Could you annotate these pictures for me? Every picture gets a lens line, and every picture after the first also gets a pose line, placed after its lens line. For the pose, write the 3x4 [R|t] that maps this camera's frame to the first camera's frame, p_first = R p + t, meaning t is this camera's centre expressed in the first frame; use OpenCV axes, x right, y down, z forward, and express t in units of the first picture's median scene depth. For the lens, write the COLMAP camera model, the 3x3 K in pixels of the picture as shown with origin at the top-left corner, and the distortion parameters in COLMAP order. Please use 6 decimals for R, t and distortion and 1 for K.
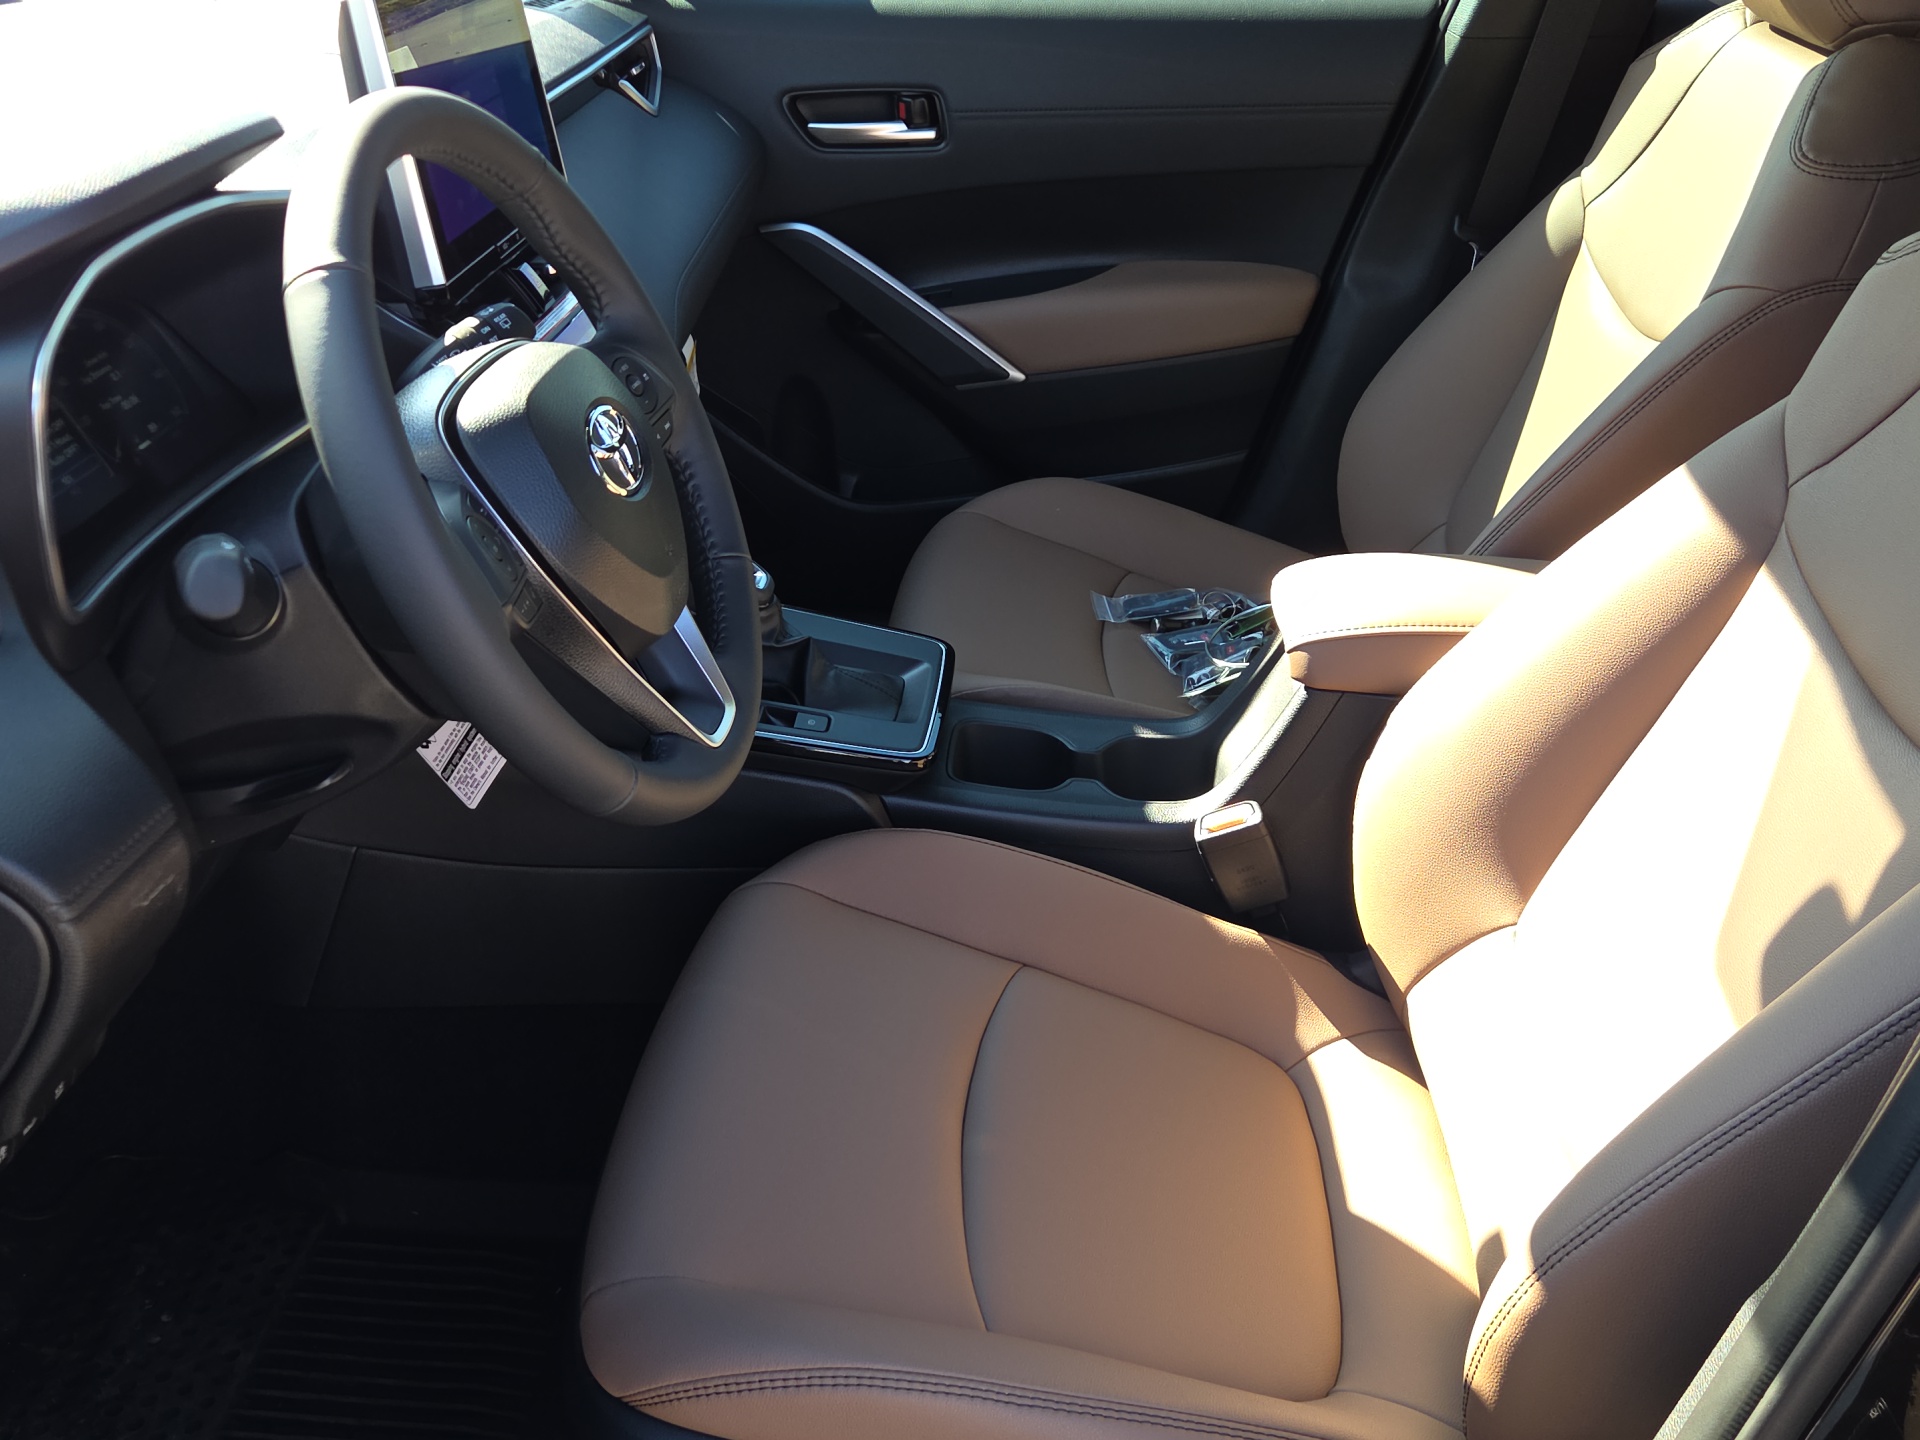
lens RADIAL K [[1816.4, 0, 952.2], [0, 1816.4, 698.6], [0, 0, 1]] dist [0.073984, -0.128796]
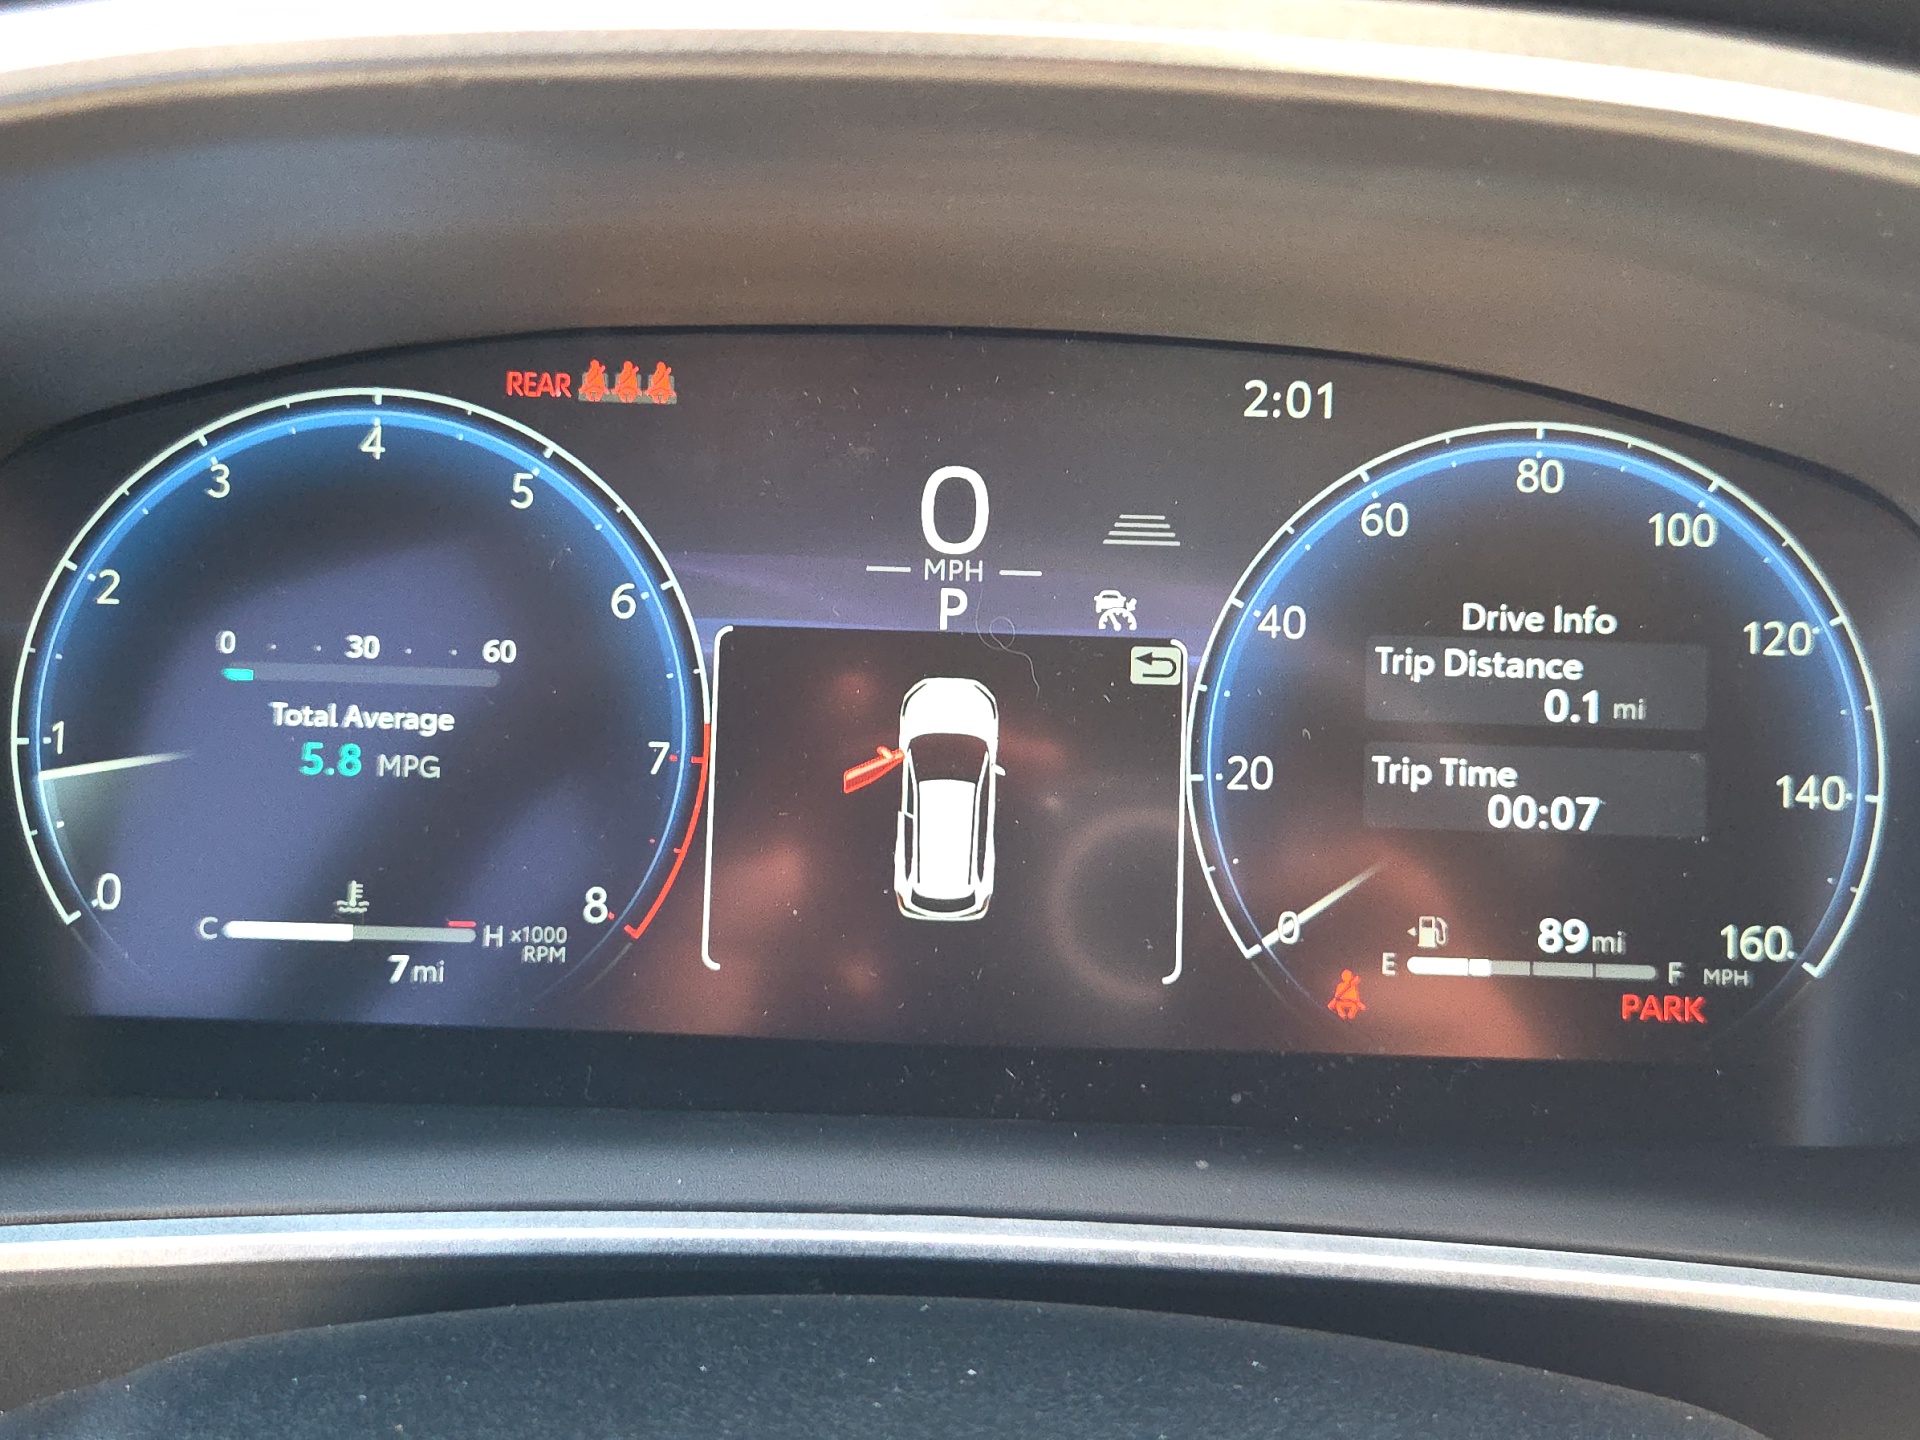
lens RADIAL K [[1728.0, 0, 960.0], [0, 1728.0, 720.0], [0, 0, 1]] dist [0.028907, -0.012267]
pose [[0.066711, 0.425420, -0.902534, -0.223921], [-0.484977, 0.804334, 0.343285, -0.204910], [0.871979, 0.414807, 0.259977, 0.812066]]
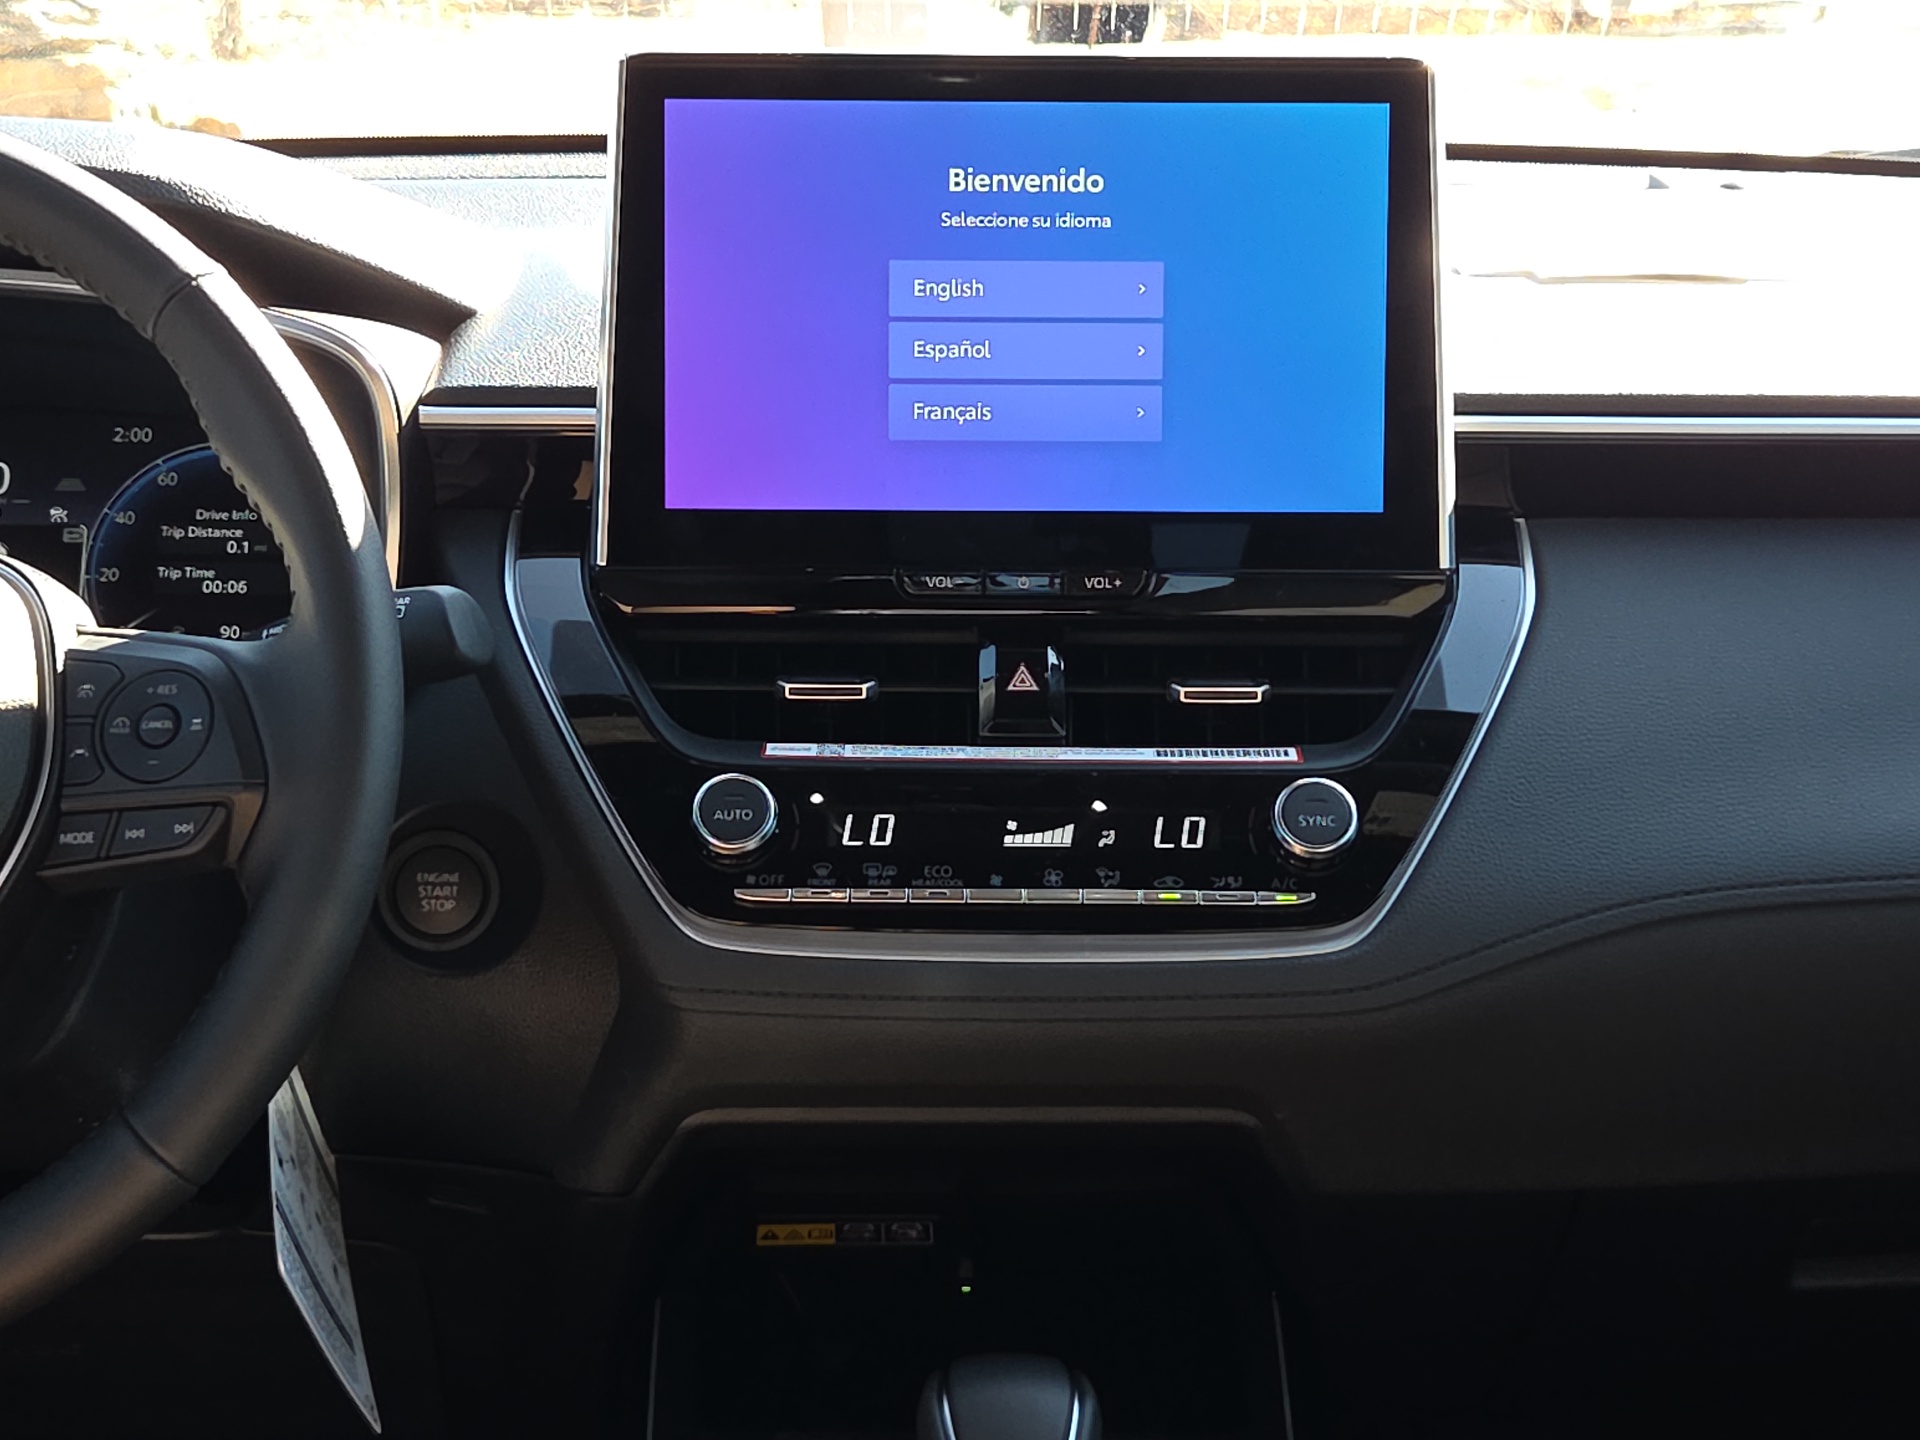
lens RADIAL K [[3327.0, 0, 949.6], [0, 3327.0, 678.0], [0, 0, 1]] dist [0.109387, -0.286922]
pose [[0.094782, 0.194411, -0.976330, 0.724601], [-0.469345, 0.873630, 0.128397, -0.389361], [0.877913, 0.446066, 0.174050, 0.979223]]
